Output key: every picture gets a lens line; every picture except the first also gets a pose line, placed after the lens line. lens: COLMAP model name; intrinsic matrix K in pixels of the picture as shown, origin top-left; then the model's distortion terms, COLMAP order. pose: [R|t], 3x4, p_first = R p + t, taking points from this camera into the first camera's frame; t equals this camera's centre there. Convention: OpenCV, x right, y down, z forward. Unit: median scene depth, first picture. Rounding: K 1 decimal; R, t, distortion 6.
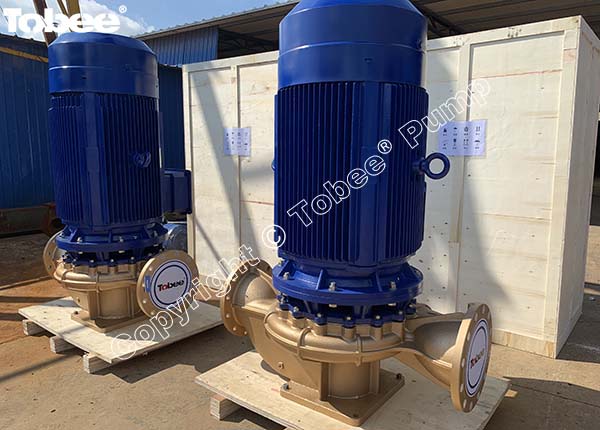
lens RADIAL K [[471.6, 0, 300.0], [0, 471.6, 215.0], [0, 0, 1]] dist [0.000397, -0.001815]
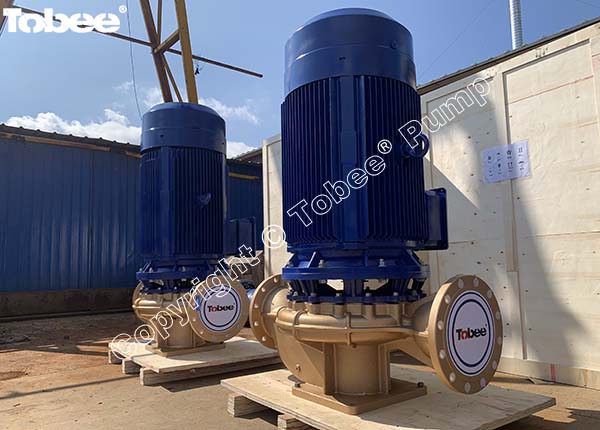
lens RADIAL K [[471.6, 0, 300.0], [0, 471.6, 215.0], [0, 0, 1]] dist [0.000397, -0.001815]
pose [[0.959703, -0.059051, -0.274741, 0.222246], [-0.009844, 0.970008, -0.242873, 0.212001], [0.280843, 0.235791, 0.930338, -0.007522]]
